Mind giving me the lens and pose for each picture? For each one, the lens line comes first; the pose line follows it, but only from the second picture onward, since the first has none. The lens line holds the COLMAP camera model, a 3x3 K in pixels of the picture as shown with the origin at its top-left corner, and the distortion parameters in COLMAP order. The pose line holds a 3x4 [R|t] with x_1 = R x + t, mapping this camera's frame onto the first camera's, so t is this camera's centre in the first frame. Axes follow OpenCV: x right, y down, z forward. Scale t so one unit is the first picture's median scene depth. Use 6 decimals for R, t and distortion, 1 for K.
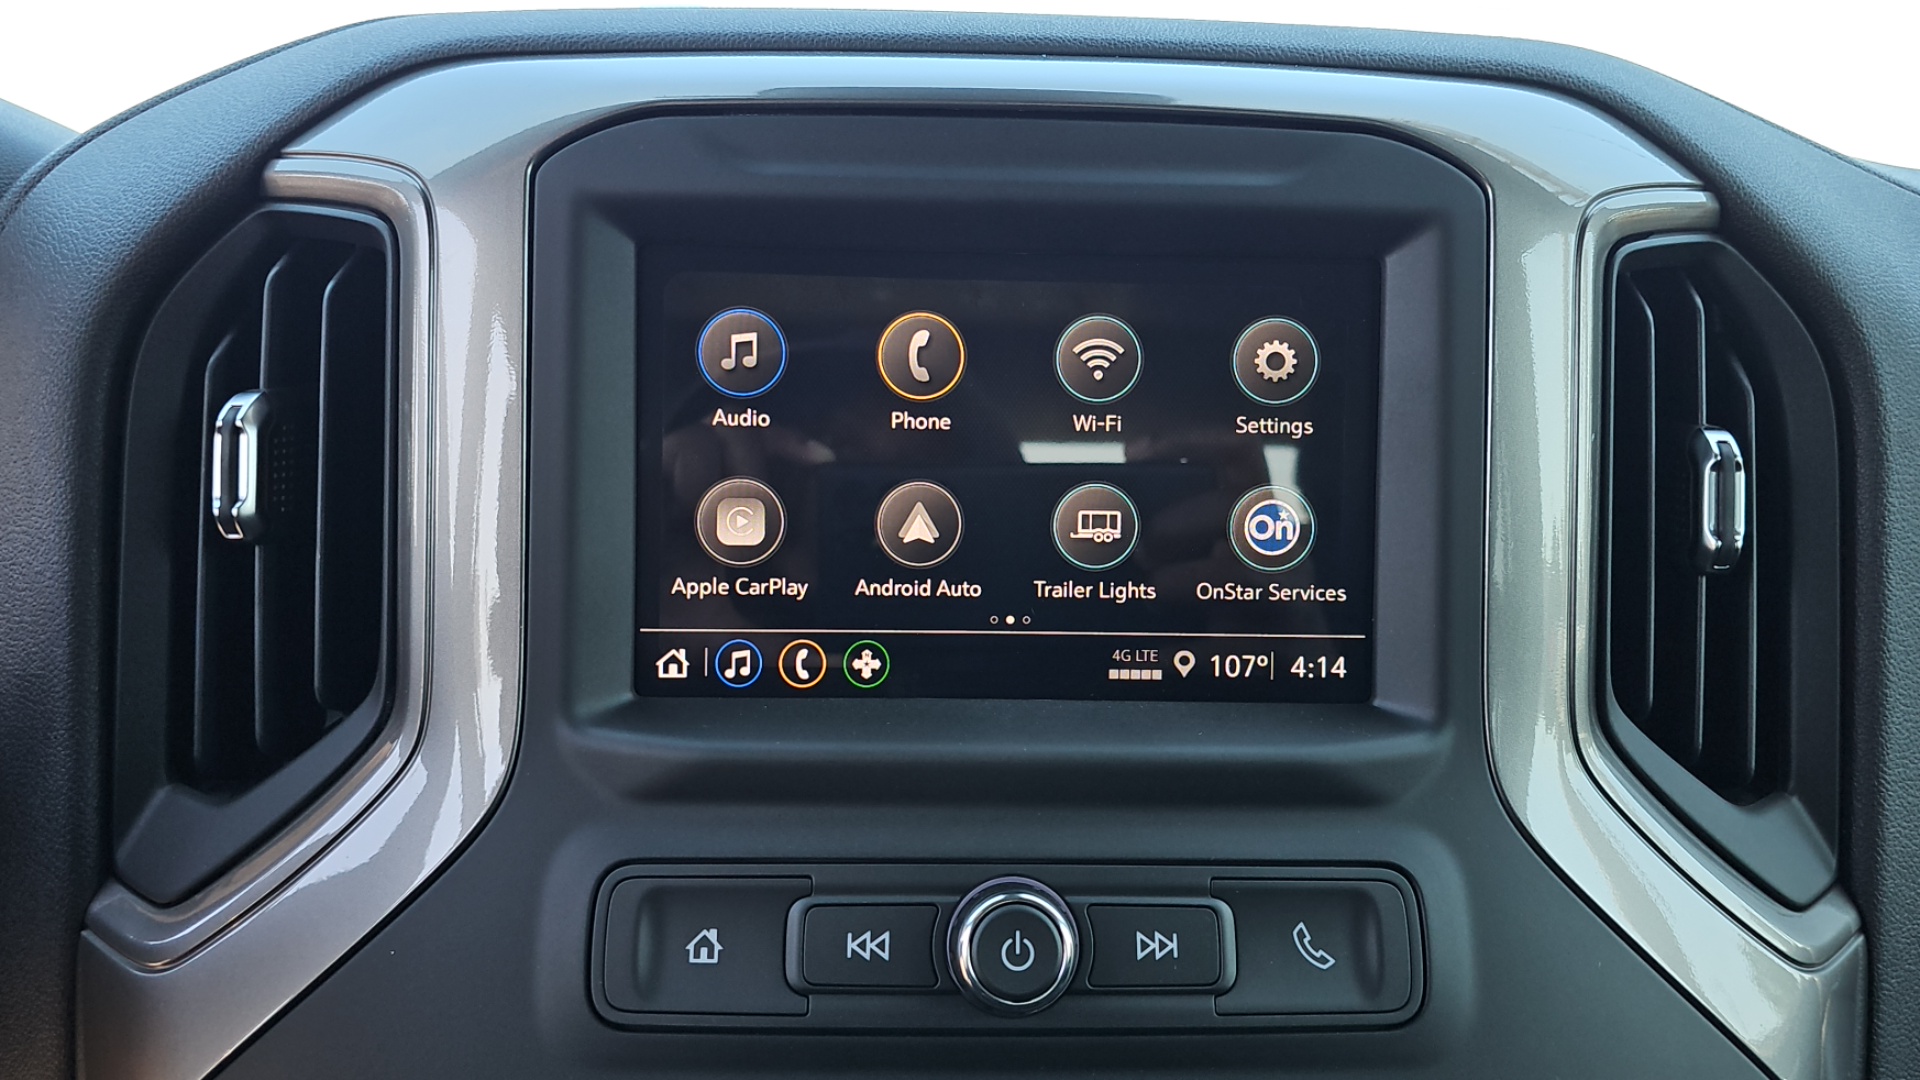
lens RADIAL K [[1446.1, 0, 960.7], [0, 1446.1, 544.9], [0, 0, 1]] dist [0.066089, -0.075808]
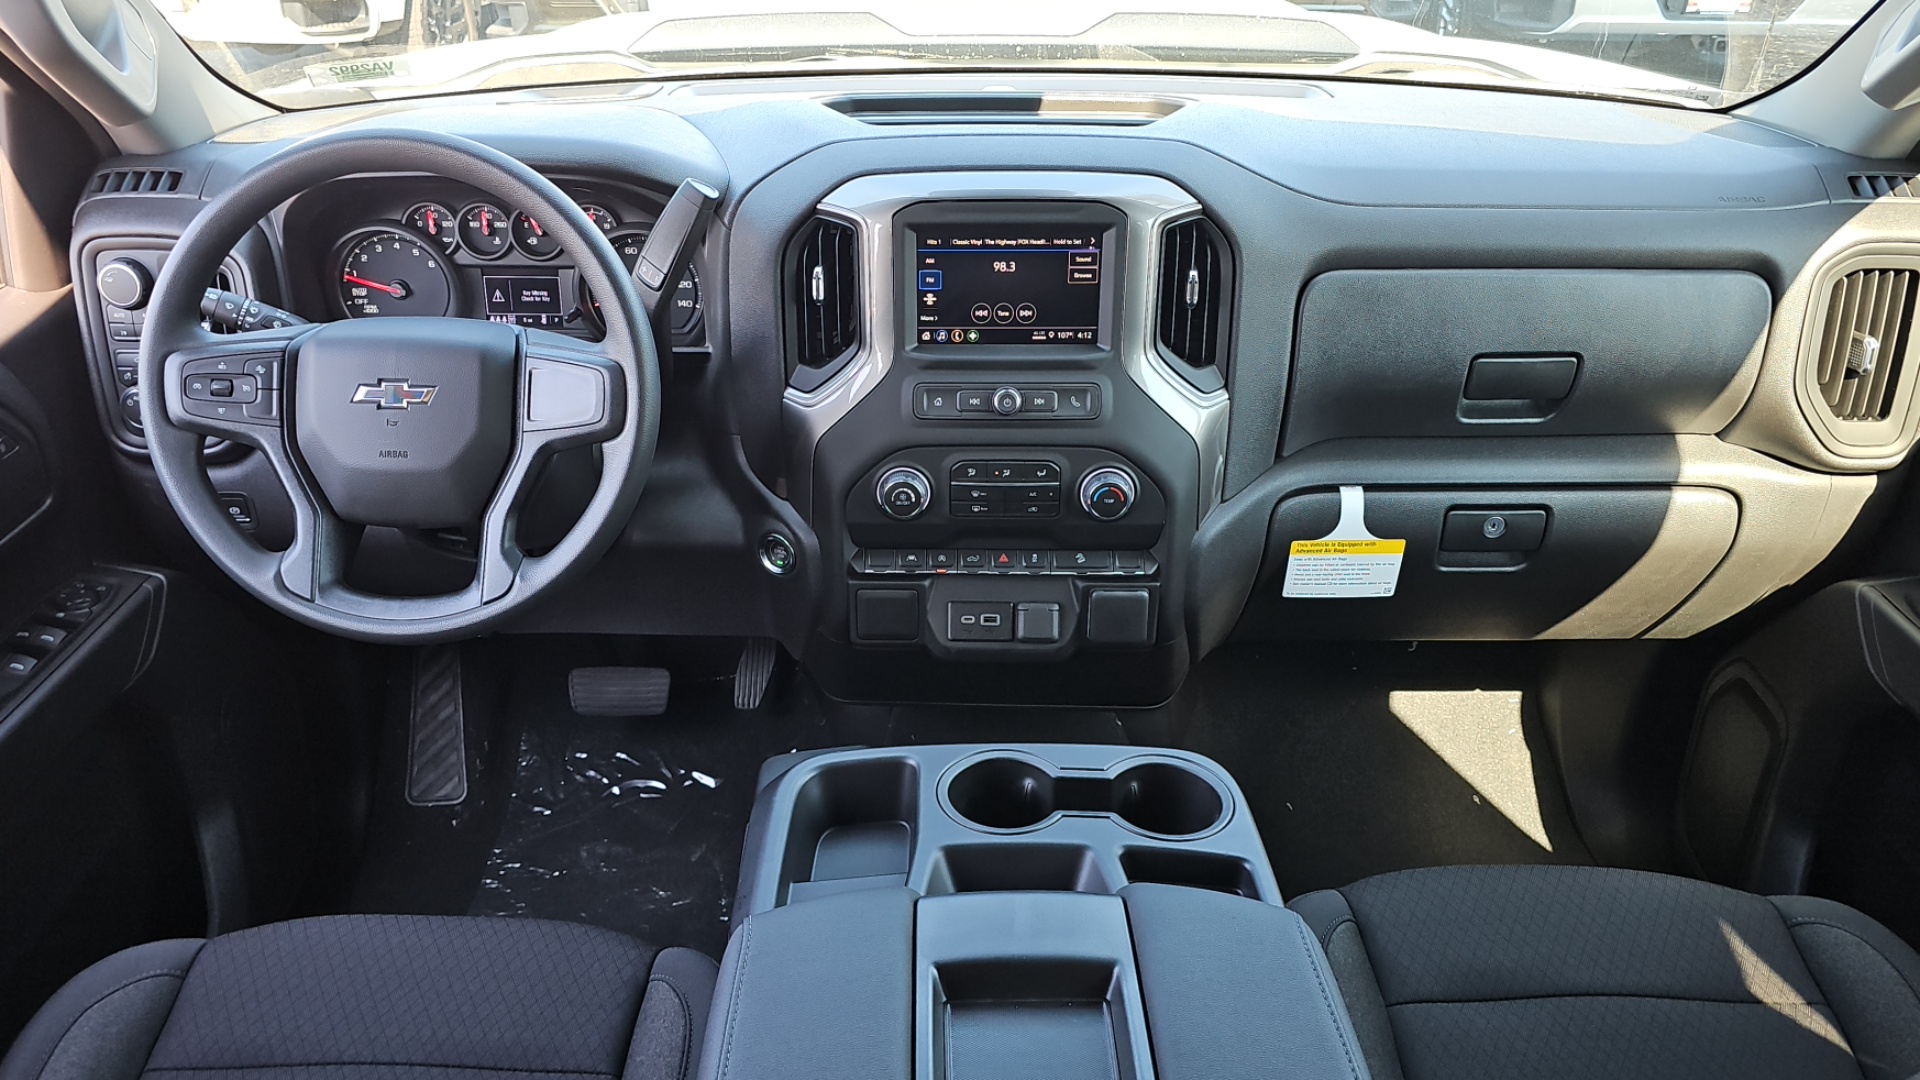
lens RADIAL K [[1446.1, 0, 981.4], [0, 1446.1, 579.5], [0, 0, 1]] dist [0.066089, -0.075808]
pose [[0.999453, 0.004031, -0.032820, 0.096464], [0.007312, 0.941029, 0.338247, -0.655683], [0.032248, -0.338302, 0.940485, -3.094247]]
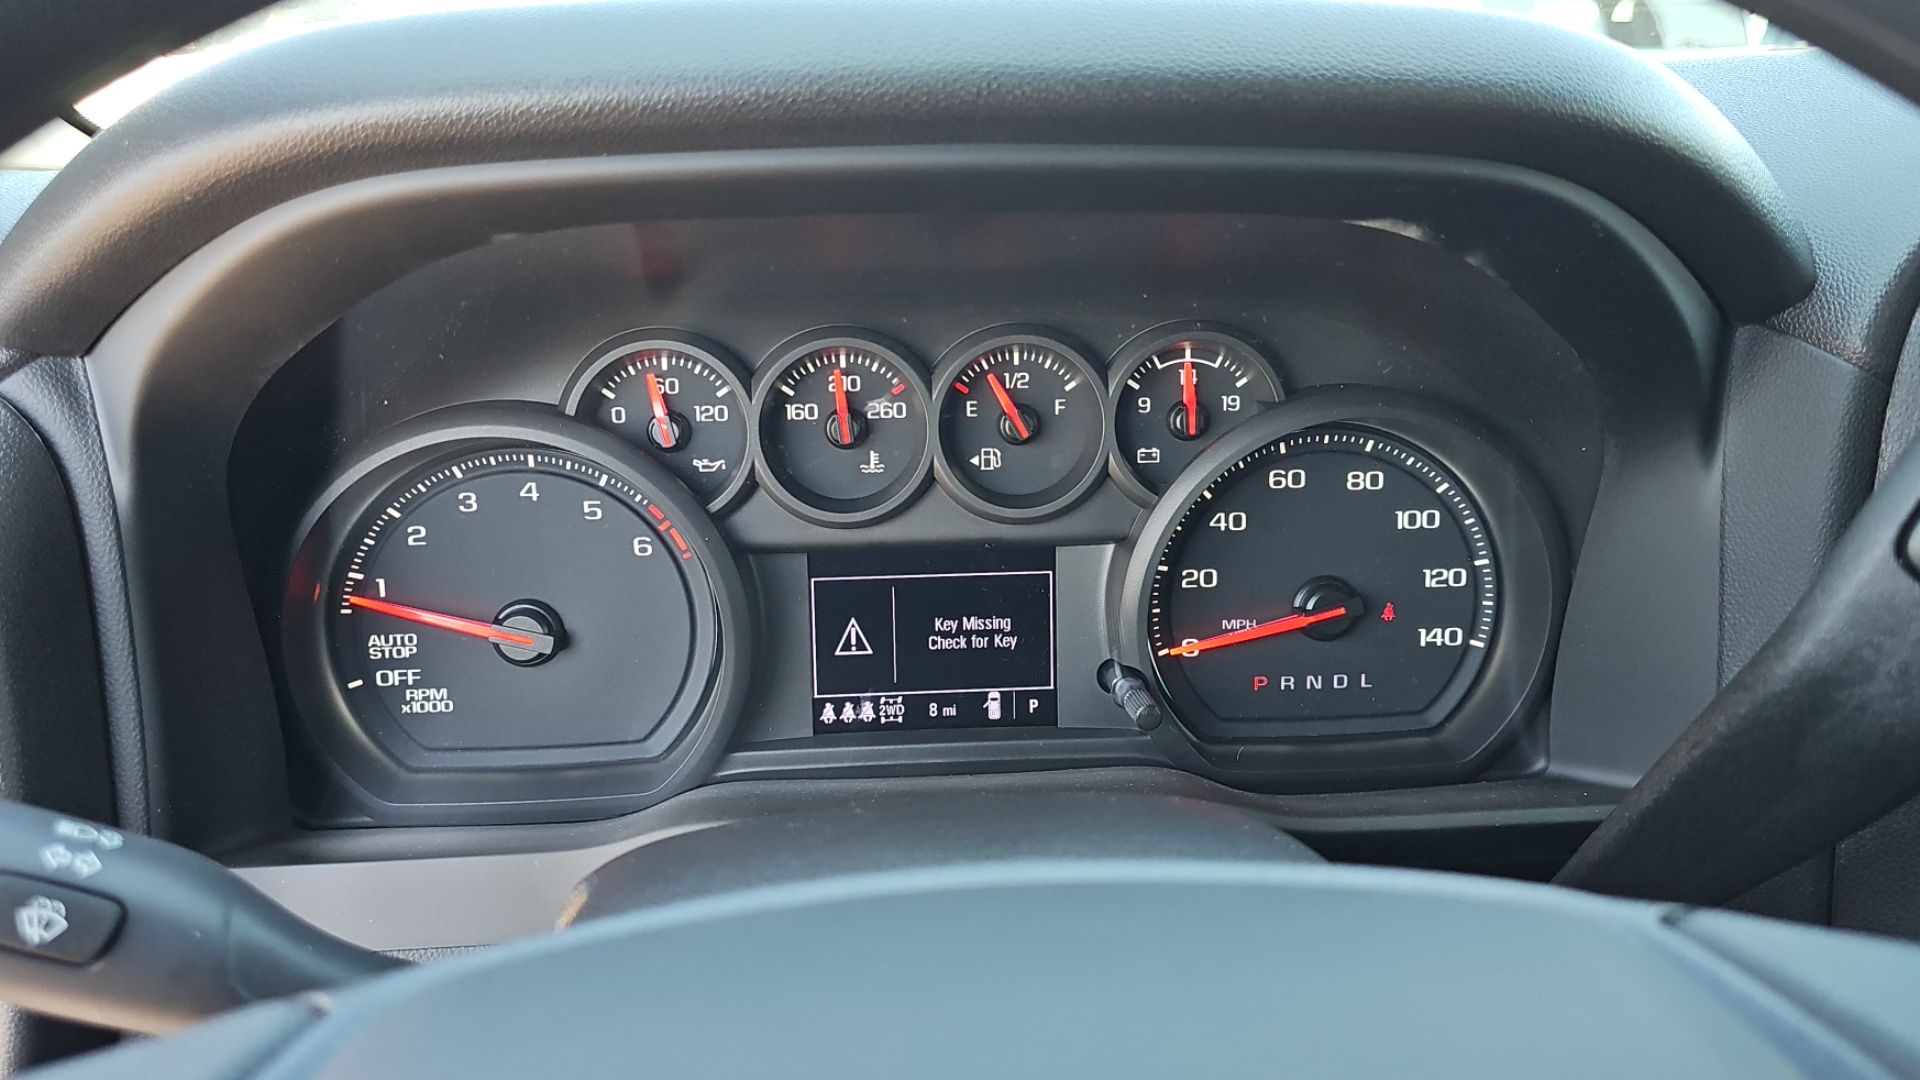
lens RADIAL K [[1446.1, 0, 978.8], [0, 1446.1, 554.1], [0, 0, 1]] dist [0.066089, -0.075808]
pose [[0.998558, -0.035571, 0.040201, -1.489760], [0.028899, 0.987365, 0.155806, -0.254524], [-0.045235, -0.154419, 0.986969, 0.061745]]
